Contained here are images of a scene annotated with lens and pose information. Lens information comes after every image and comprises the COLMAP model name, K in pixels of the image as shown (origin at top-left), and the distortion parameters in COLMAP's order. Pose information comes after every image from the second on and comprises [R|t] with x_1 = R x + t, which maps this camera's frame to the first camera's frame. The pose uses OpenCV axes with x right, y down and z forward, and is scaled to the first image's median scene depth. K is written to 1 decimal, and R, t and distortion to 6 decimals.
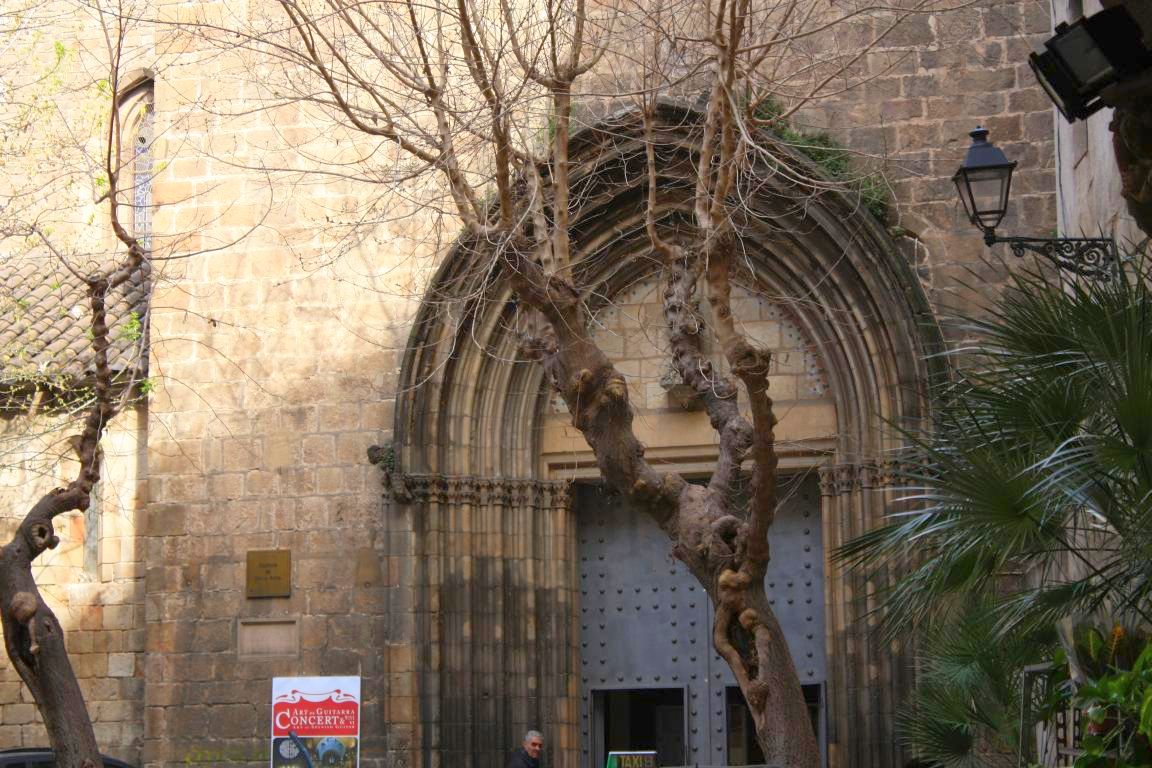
lens RADIAL K [[2223.1, 0, 576.0], [0, 2223.1, 384.0], [0, 0, 1]] dist [0.063598, 0.044534]
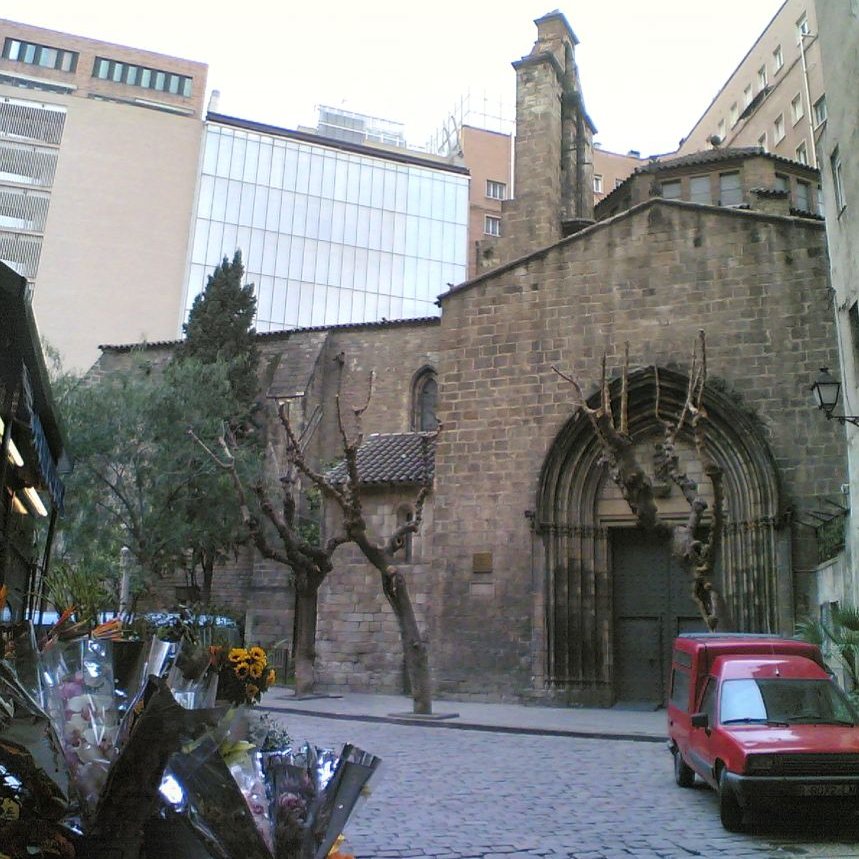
lens RADIAL K [[837.4, 0, 429.5], [0, 837.4, 429.5], [0, 0, 1]] dist [-0.023362, -0.008089]
pose [[0.988016, 0.005356, -0.154256, -0.056130], [-0.017941, 0.996609, -0.080307, 0.015341], [0.153303, 0.082112, 0.984762, 0.086071]]
